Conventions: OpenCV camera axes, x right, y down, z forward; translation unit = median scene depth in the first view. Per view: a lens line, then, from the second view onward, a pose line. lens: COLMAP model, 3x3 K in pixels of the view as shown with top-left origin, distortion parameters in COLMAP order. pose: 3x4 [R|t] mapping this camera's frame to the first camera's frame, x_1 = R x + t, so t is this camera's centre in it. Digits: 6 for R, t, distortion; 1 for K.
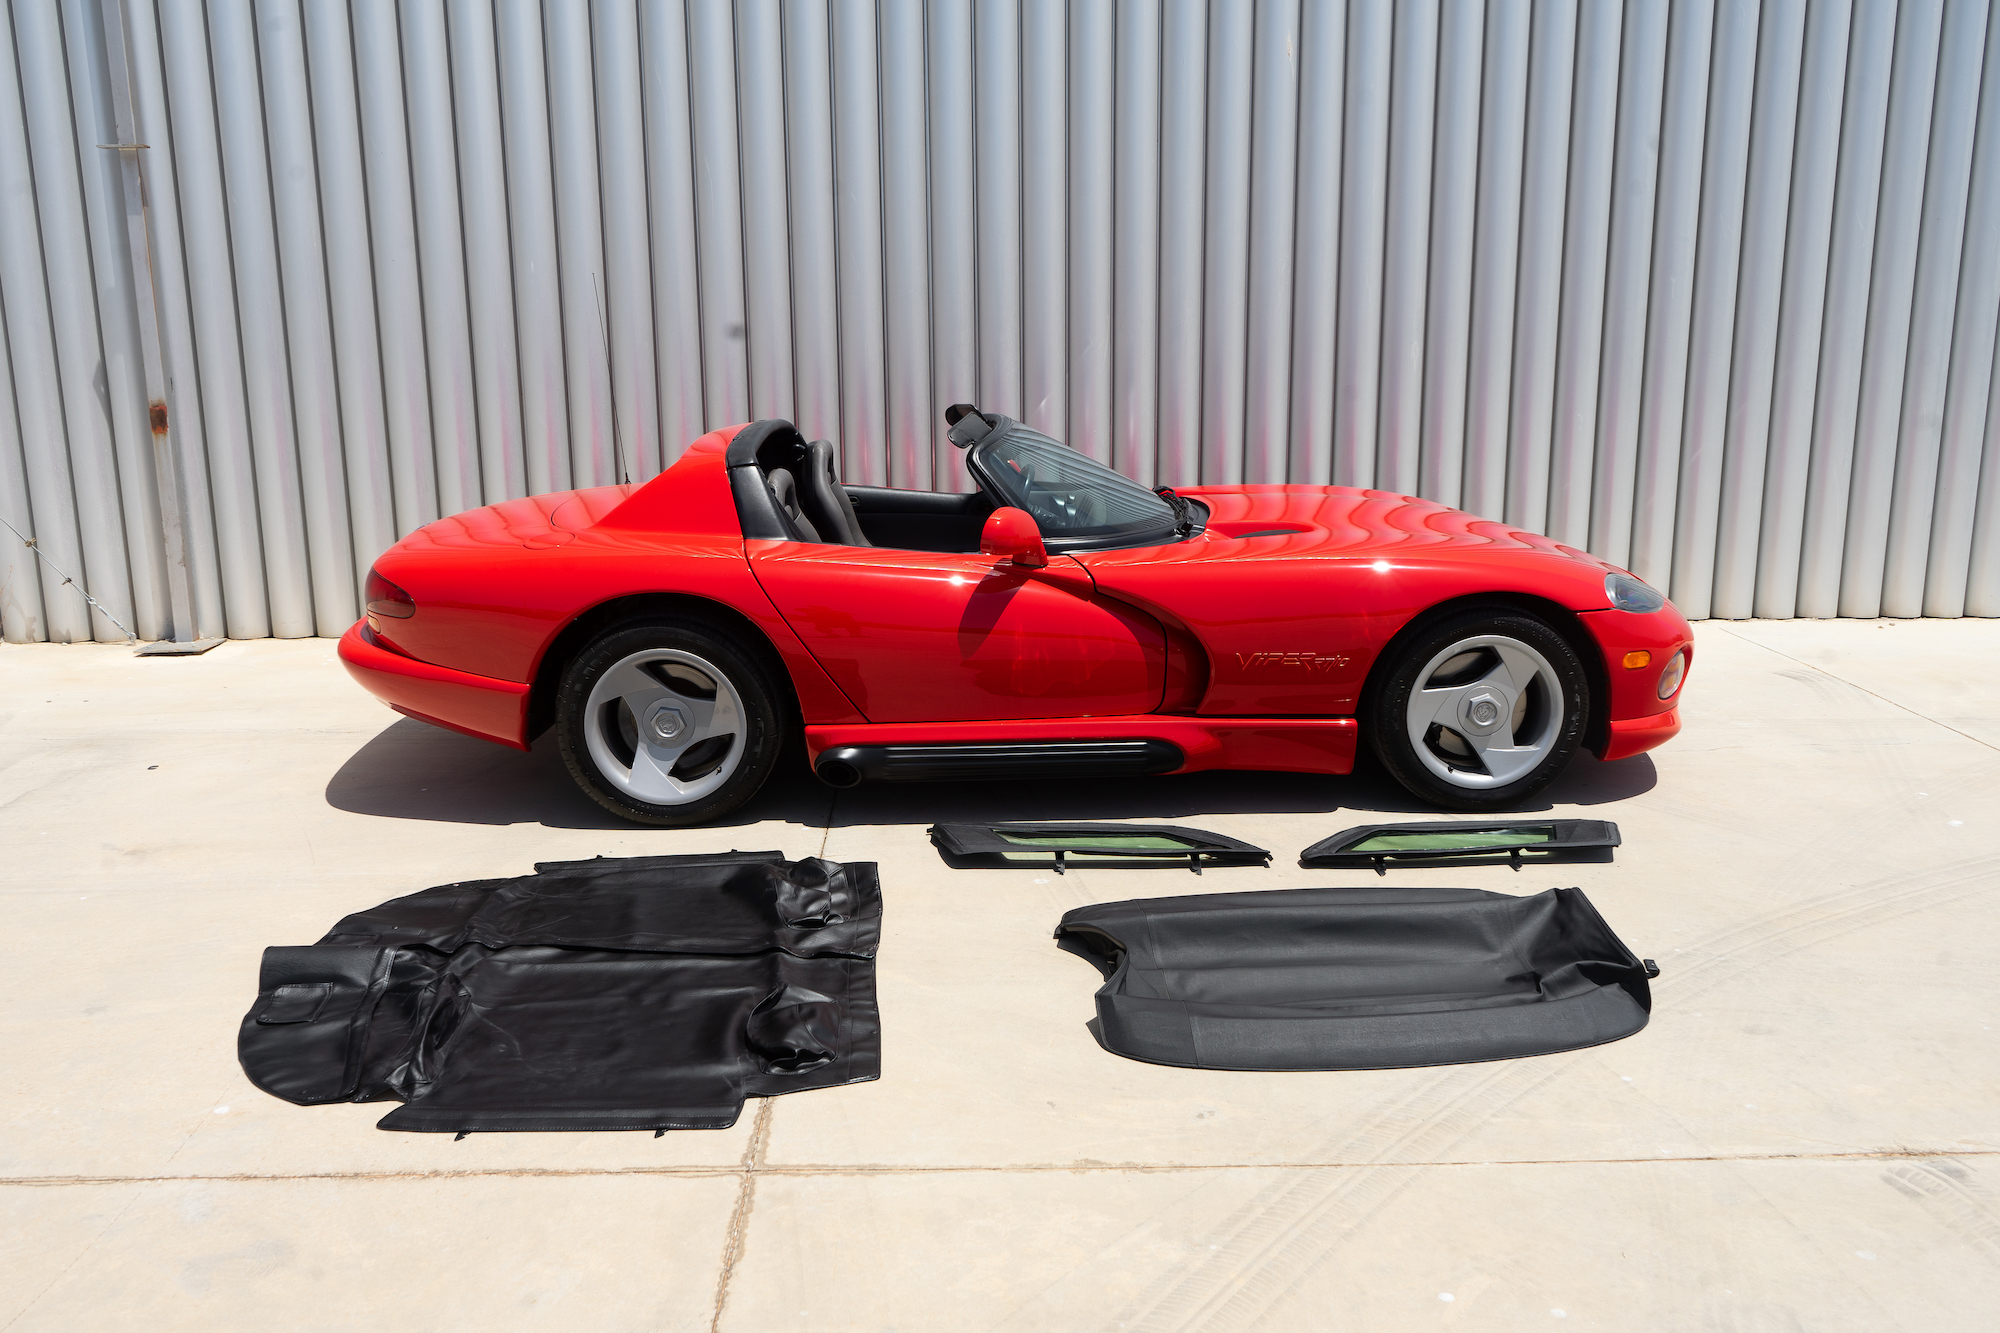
lens RADIAL K [[1594.8, 0, 1001.3], [0, 1594.8, 675.9], [0, 0, 1]] dist [-0.013503, 0.007997]
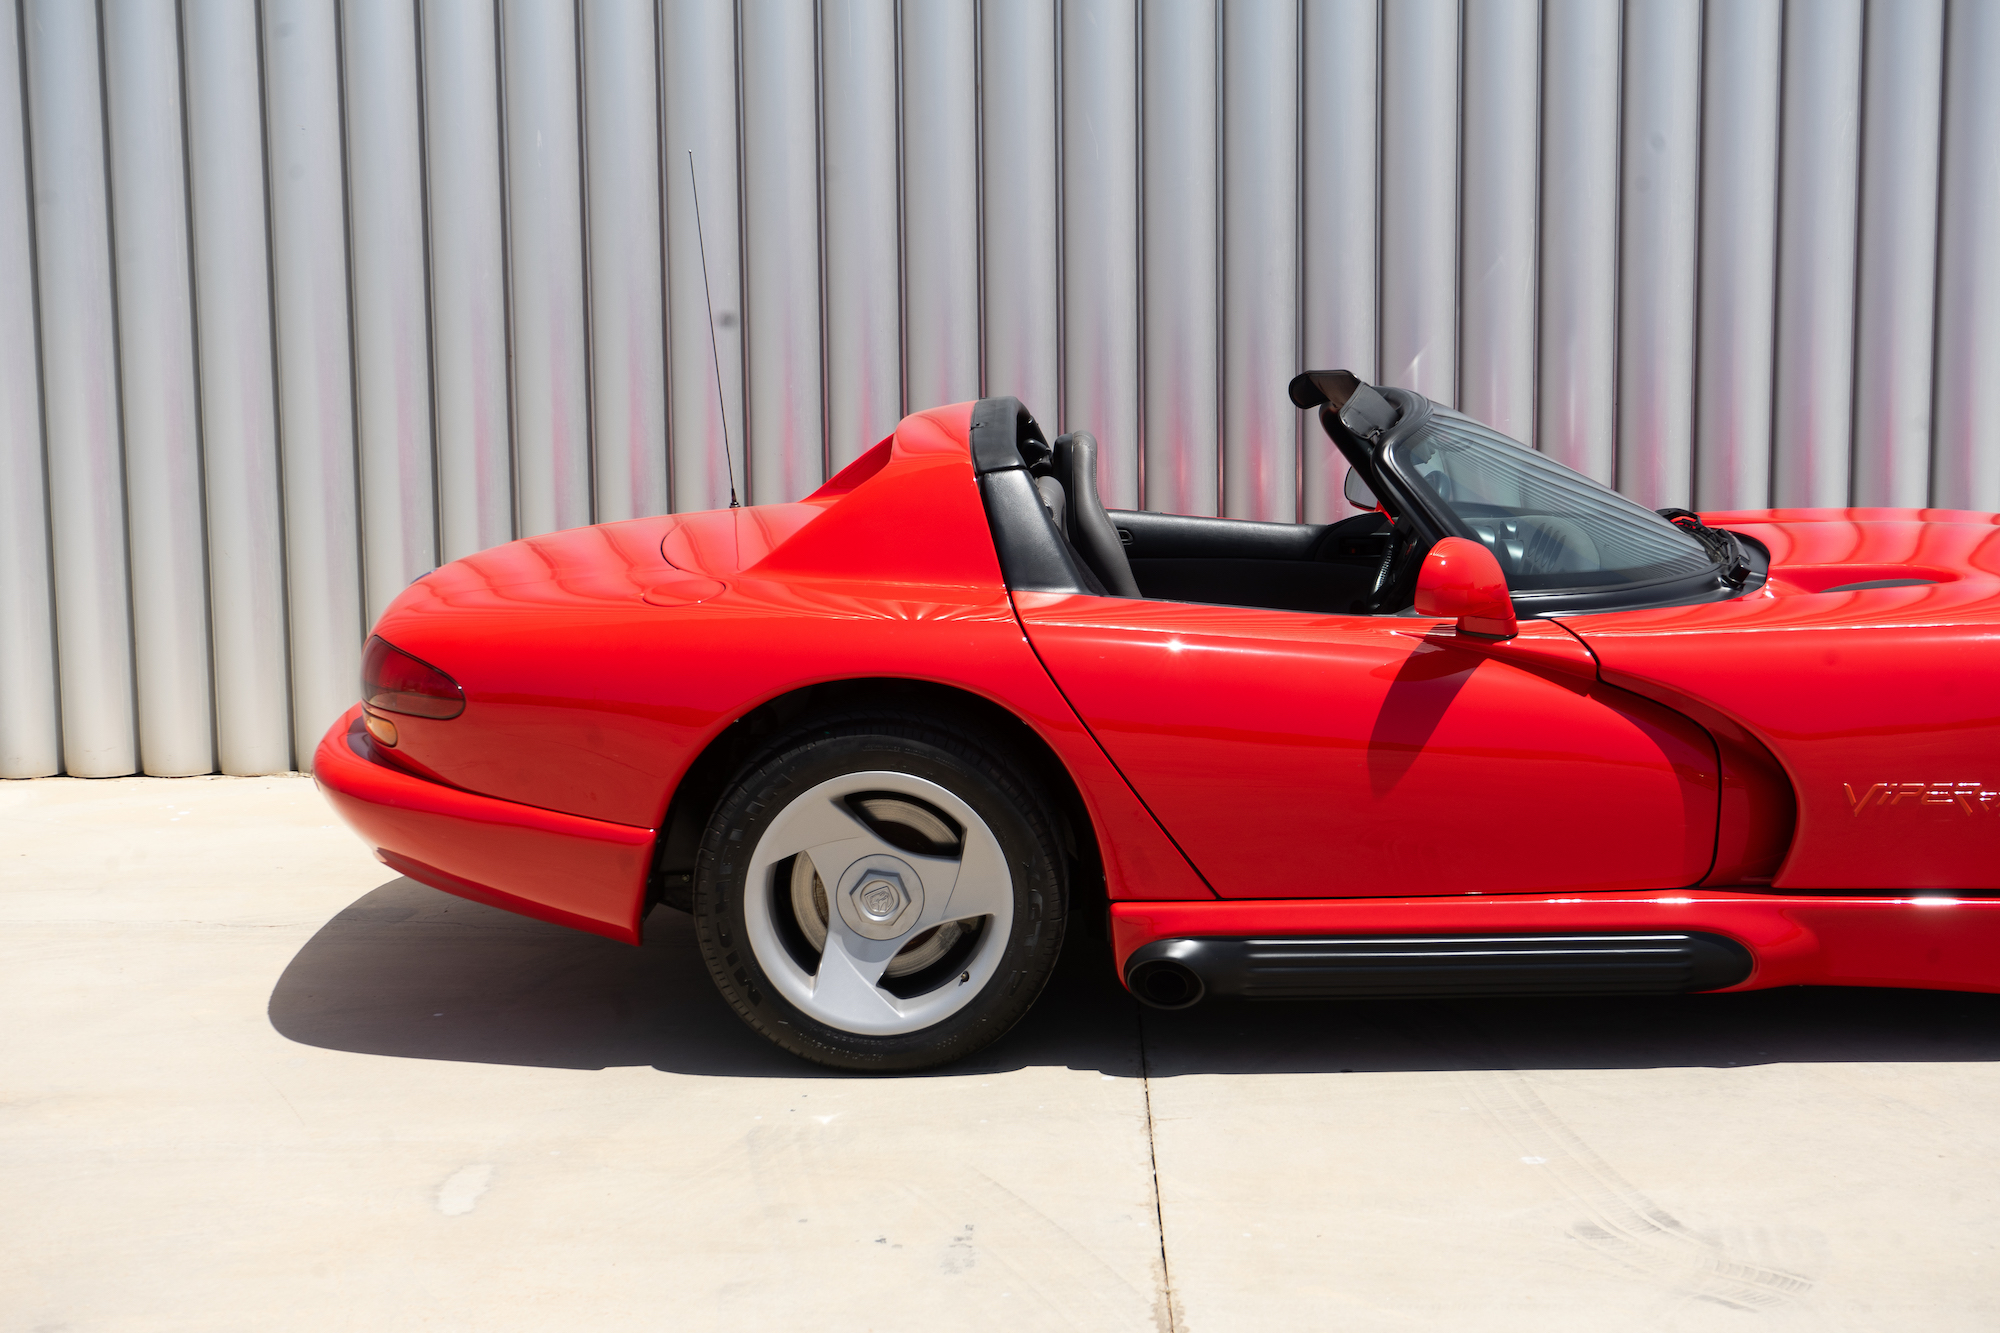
lens RADIAL K [[3110.0, 0, 996.3], [0, 3110.0, 656.4], [0, 0, 1]] dist [-0.017120, 0.000000]
pose [[0.998850, 0.002317, -0.047884, -0.108420], [-0.006222, 0.996649, -0.081558, 0.033758], [0.047534, 0.081762, 0.995518, -0.159315]]
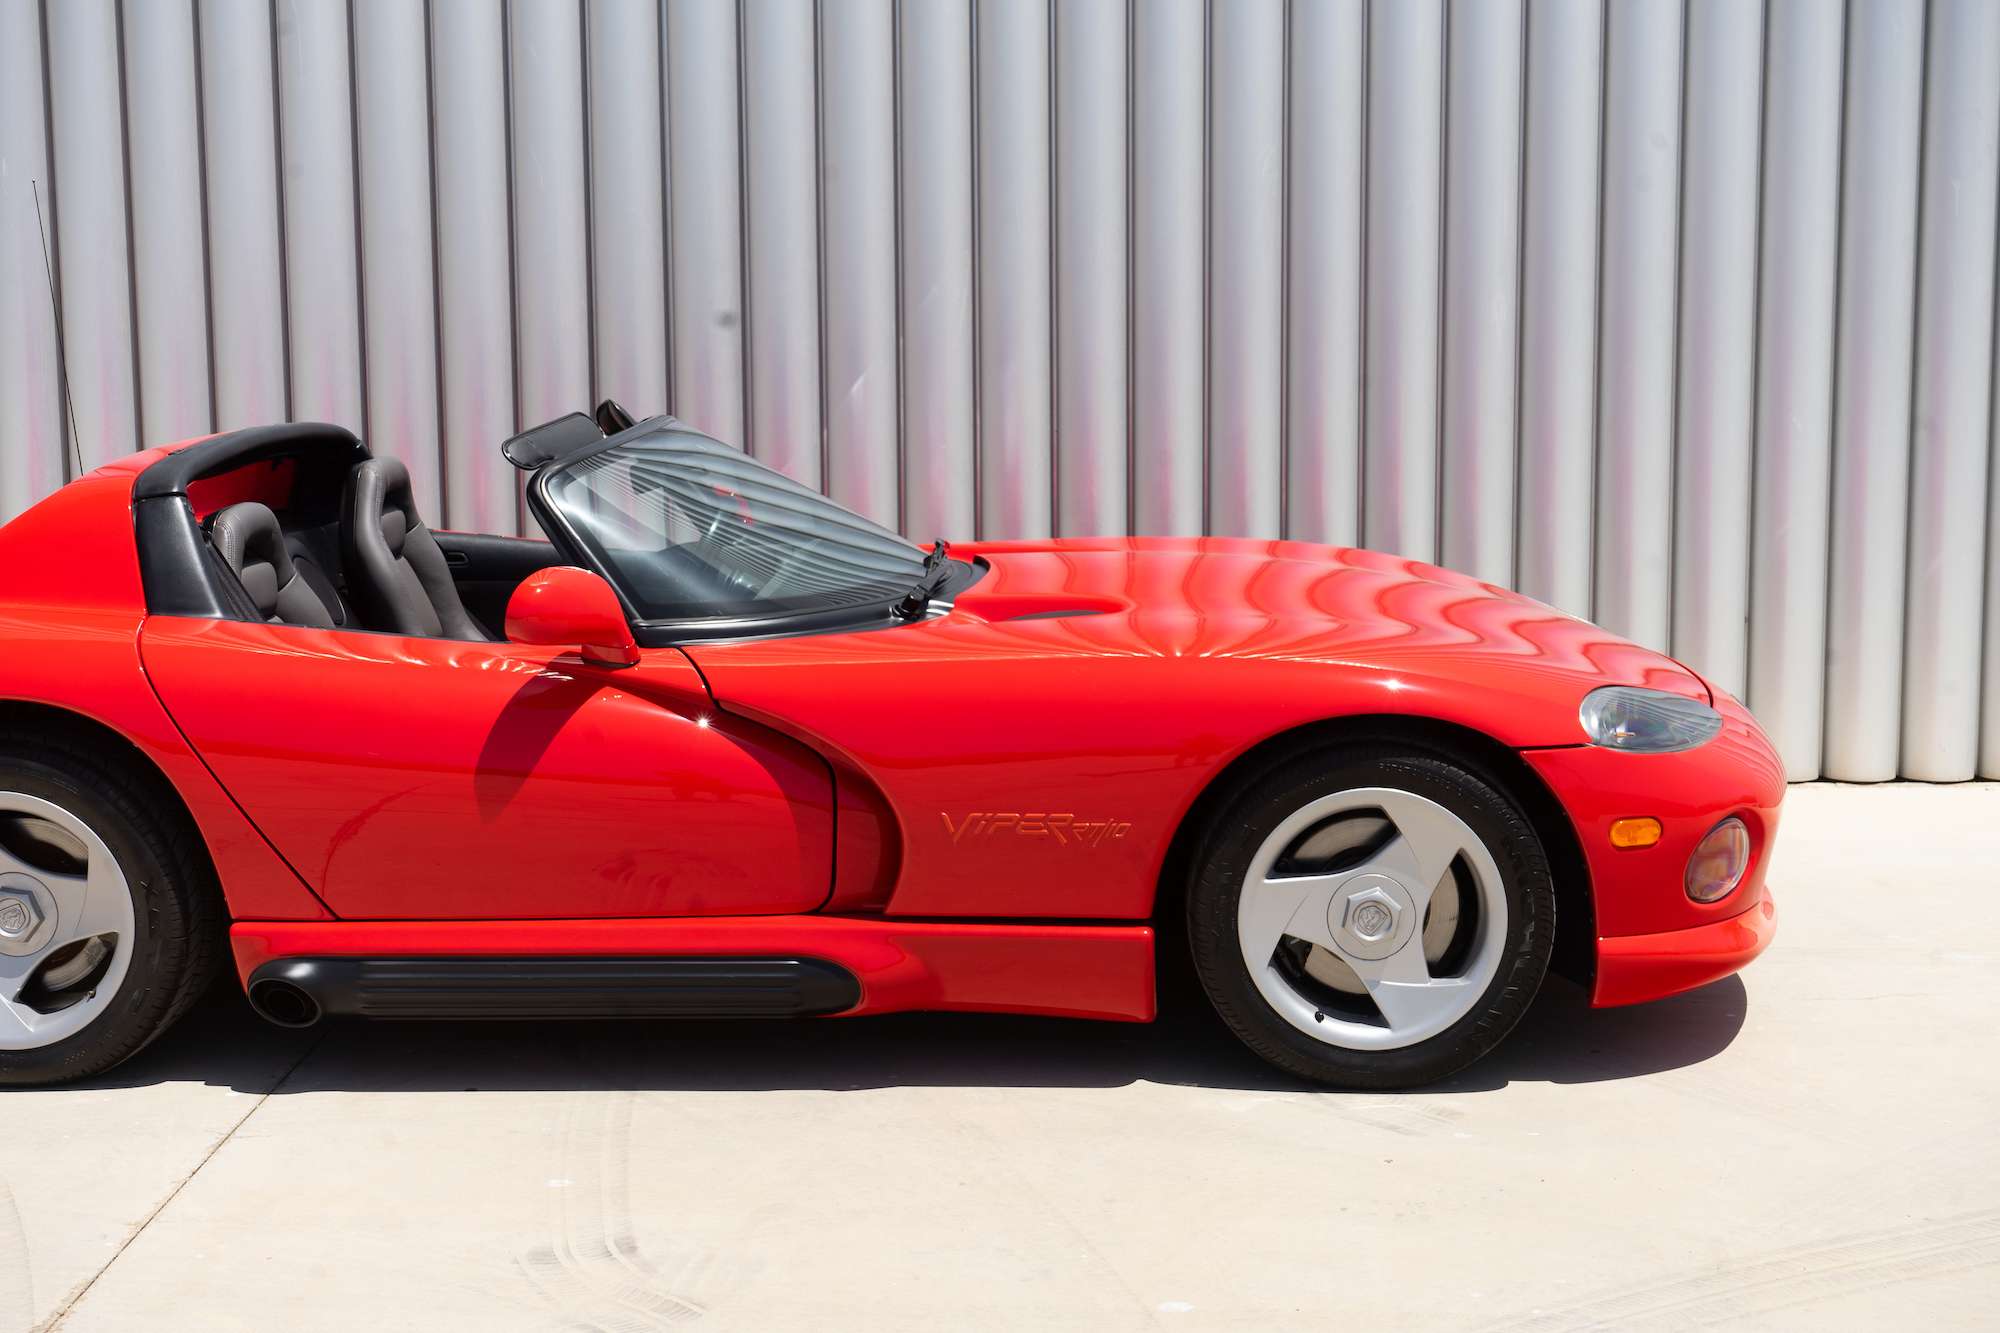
lens RADIAL K [[2948.8, 0, 1005.7], [0, 2948.8, 709.5], [0, 0, 1]] dist [-0.002322, 0.000000]
pose [[0.997783, 0.011128, -0.065610, 0.238109], [-0.015420, 0.997748, -0.065277, 0.018549], [0.064736, 0.066144, 0.995708, -0.098412]]
